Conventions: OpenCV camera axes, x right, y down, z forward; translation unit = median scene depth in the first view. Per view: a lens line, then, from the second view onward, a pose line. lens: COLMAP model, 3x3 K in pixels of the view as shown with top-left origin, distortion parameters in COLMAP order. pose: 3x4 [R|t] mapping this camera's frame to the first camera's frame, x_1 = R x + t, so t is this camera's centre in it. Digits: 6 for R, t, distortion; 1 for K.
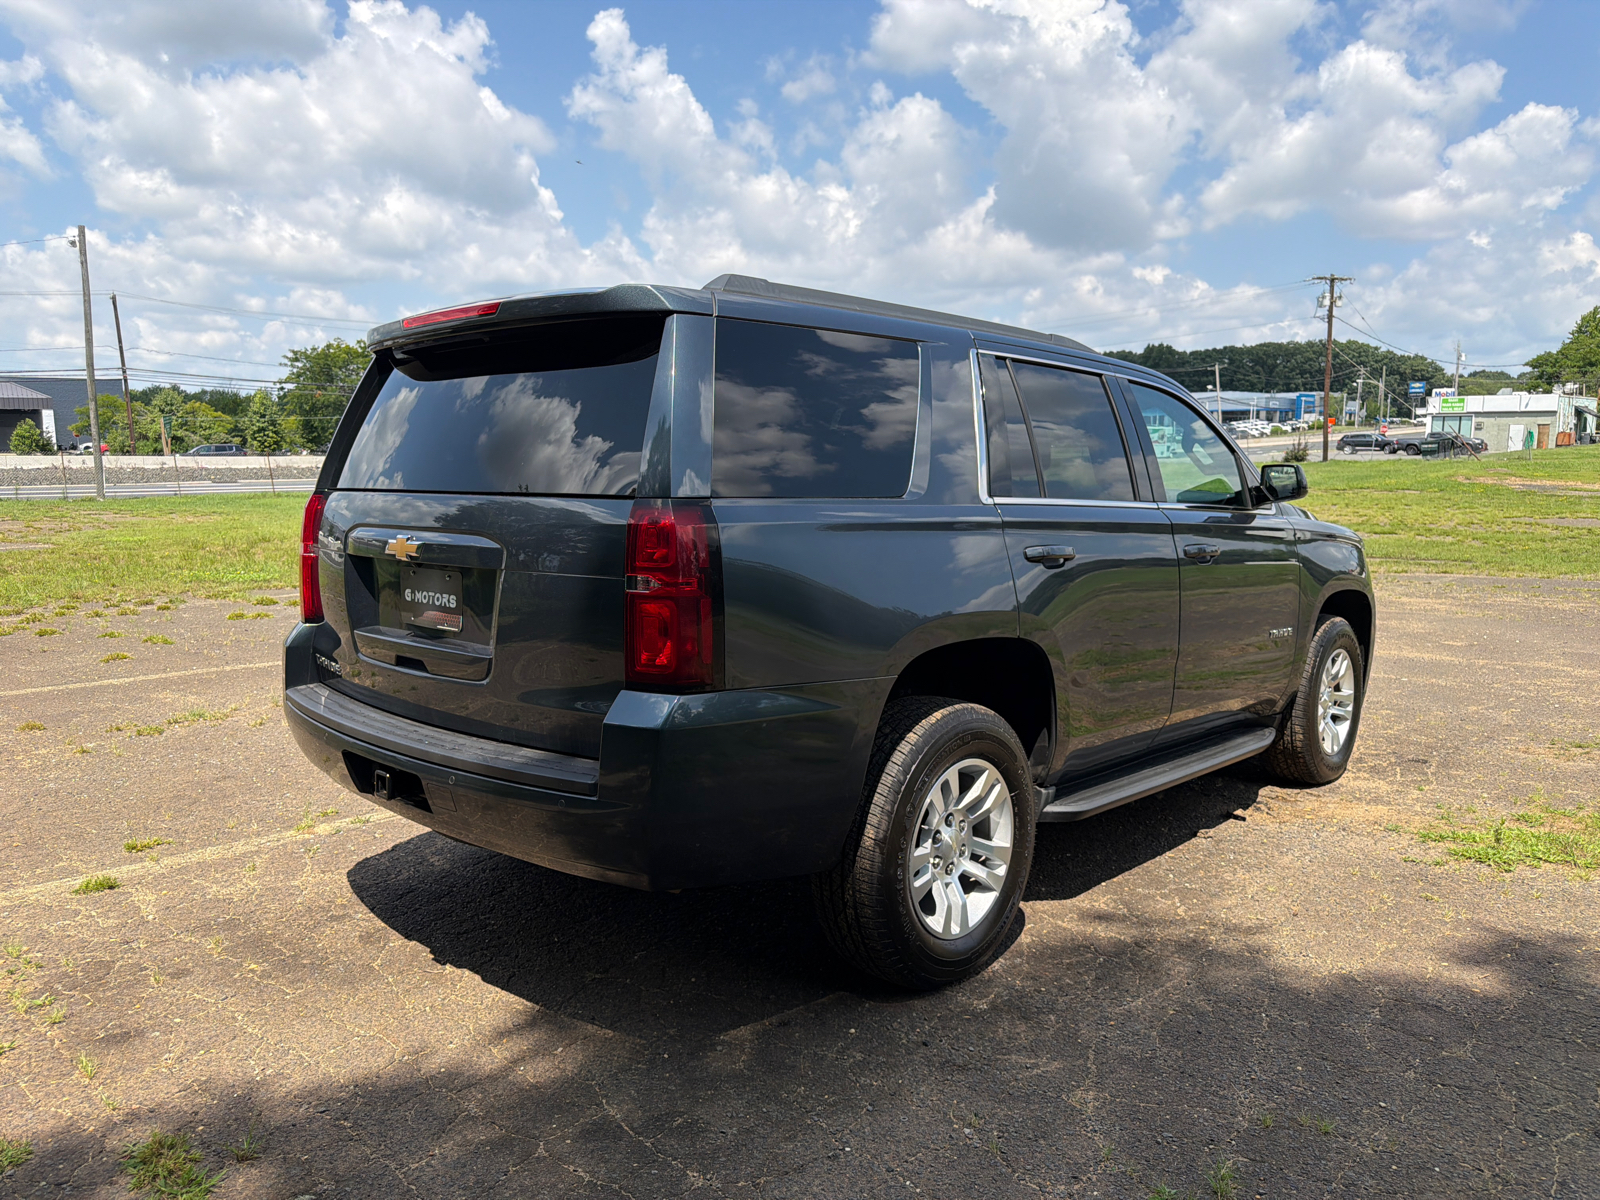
lens RADIAL K [[1131.7, 0, 795.9], [0, 1131.7, 598.1], [0, 0, 1]] dist [0.016184, -0.022978]
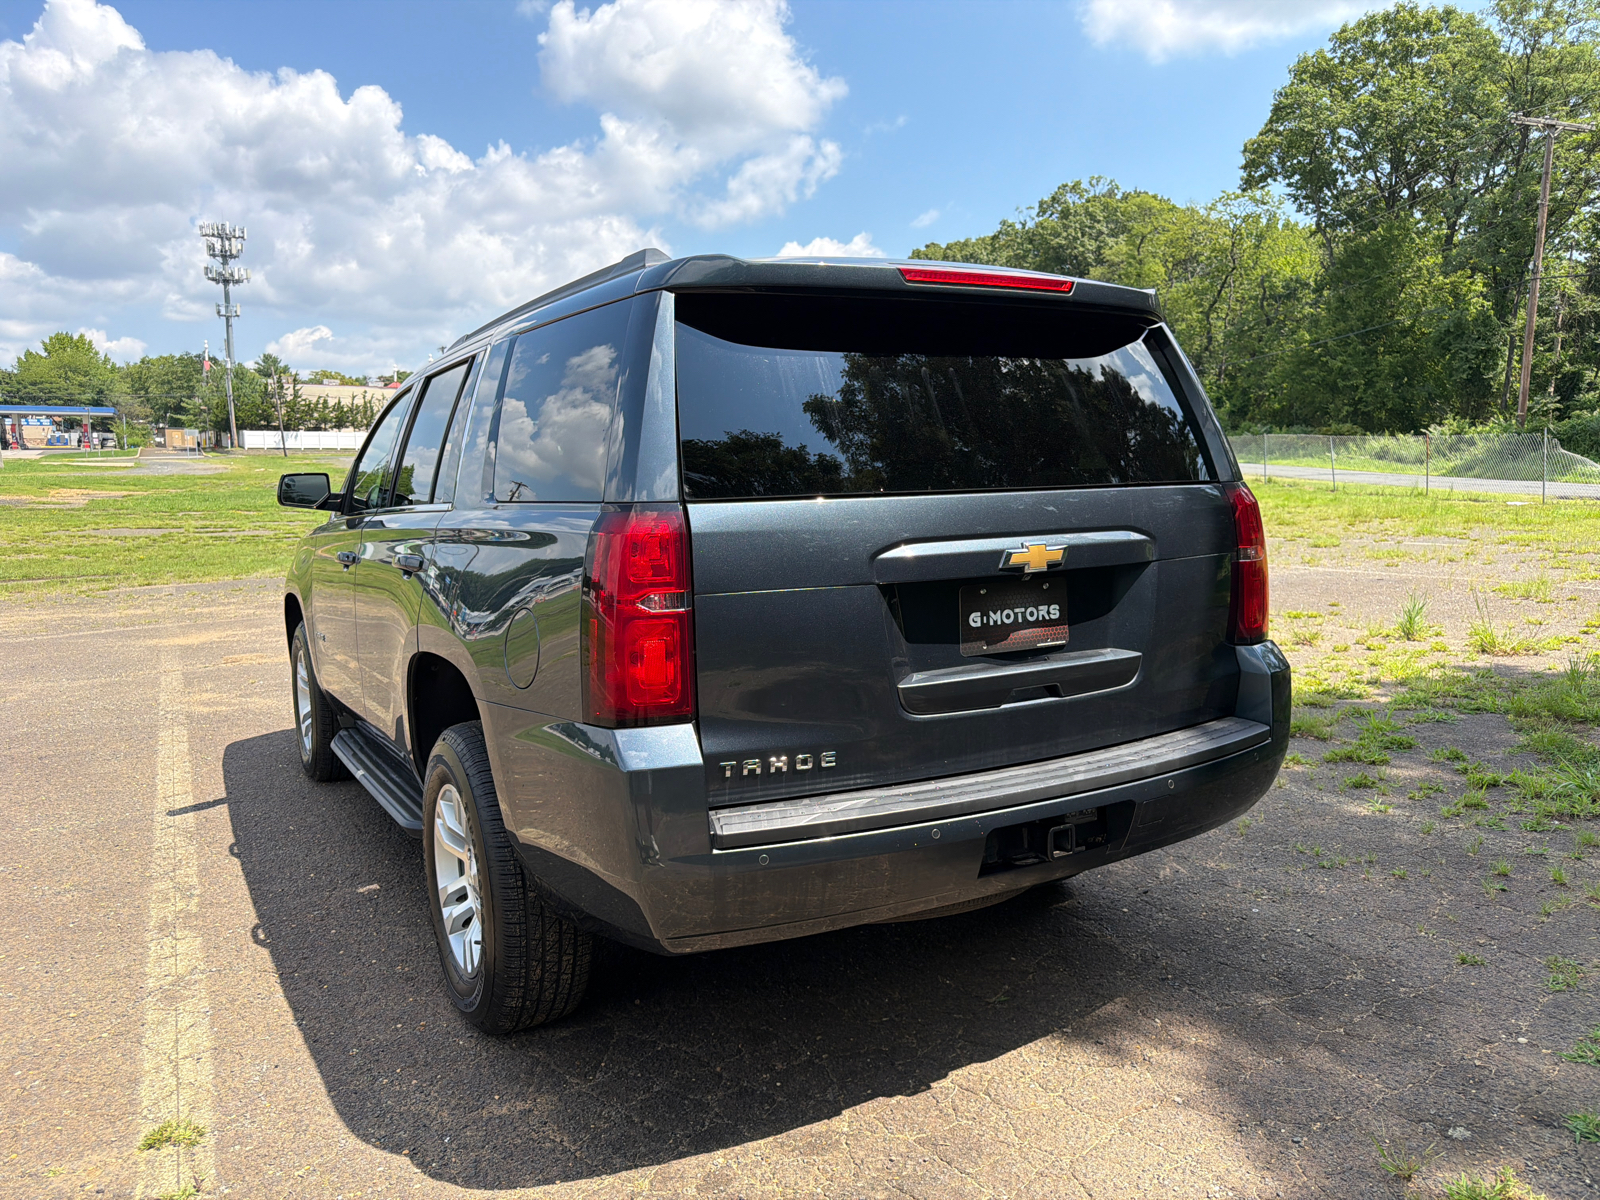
lens RADIAL K [[1131.7, 0, 795.6], [0, 1131.7, 605.9], [0, 0, 1]] dist [0.016184, -0.022978]
pose [[0.284236, -0.117375, 0.951543, -0.807129], [0.123703, 0.988672, 0.085003, -0.068086], [-0.950741, 0.093548, 0.295535, 0.631618]]
